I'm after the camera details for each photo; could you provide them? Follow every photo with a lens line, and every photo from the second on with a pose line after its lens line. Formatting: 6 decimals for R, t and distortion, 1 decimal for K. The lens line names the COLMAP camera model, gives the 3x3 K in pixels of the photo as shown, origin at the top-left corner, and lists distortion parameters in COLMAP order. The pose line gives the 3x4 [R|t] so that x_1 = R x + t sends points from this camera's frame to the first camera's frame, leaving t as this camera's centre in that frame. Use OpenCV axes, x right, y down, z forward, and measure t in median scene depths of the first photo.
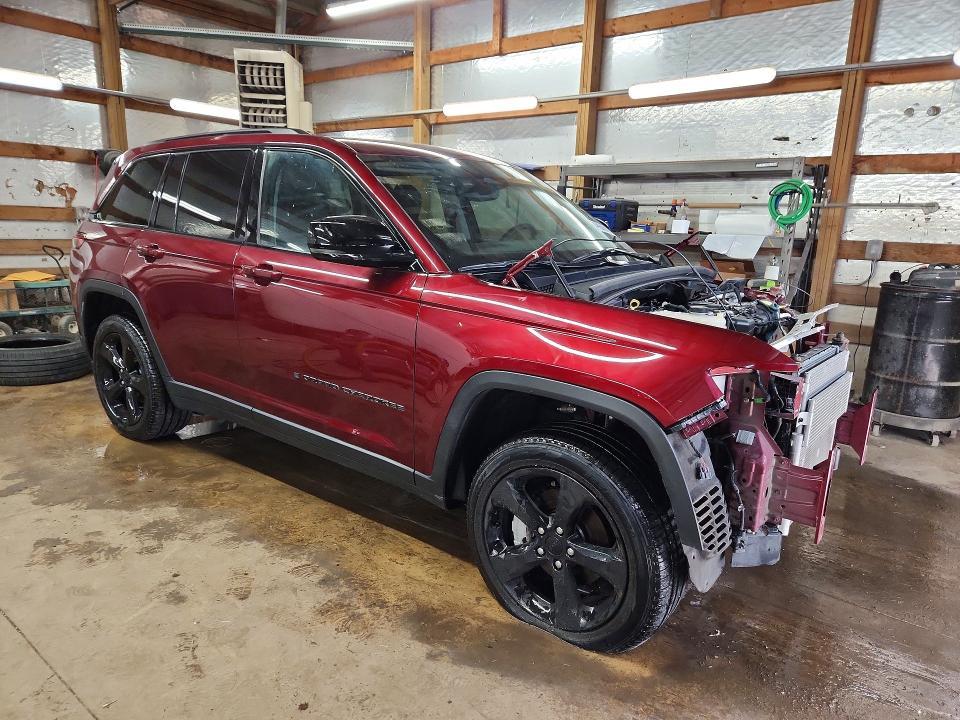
lens RADIAL K [[658.5, 0, 480.0], [0, 658.5, 360.0], [0, 0, 1]] dist [0.010635, 0.000022]
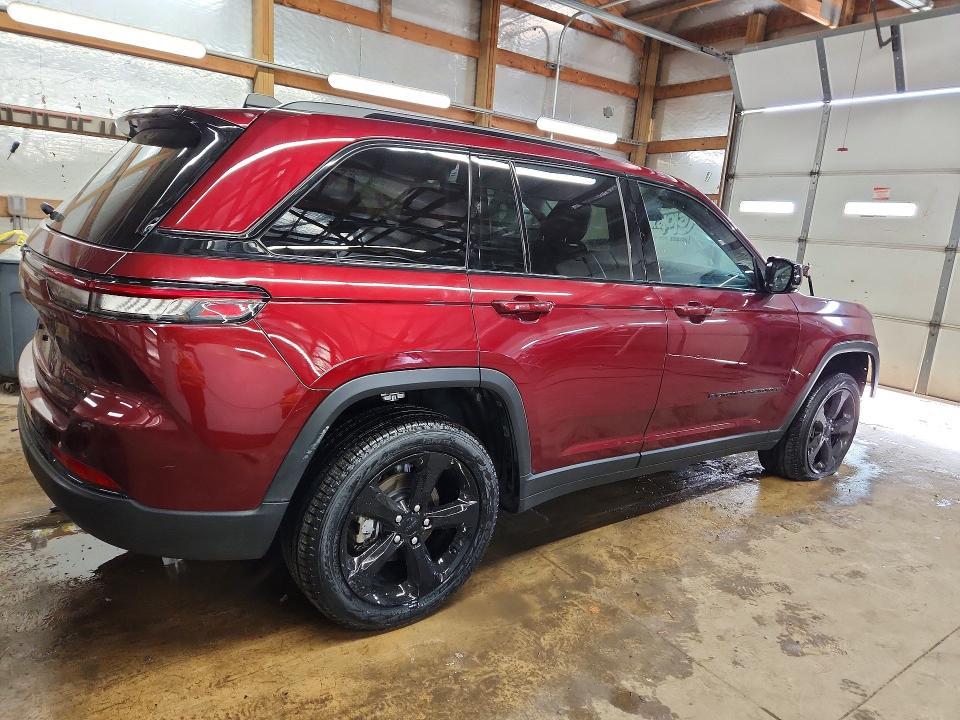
lens RADIAL K [[658.5, 0, 480.0], [0, 658.5, 360.0], [0, 0, 1]] dist [0.010635, 0.000022]
pose [[0.278315, -0.230411, 0.932444, -1.450761], [0.124319, 0.971276, 0.202900, -0.326291], [-0.952410, 0.059450, 0.298965, 1.056900]]
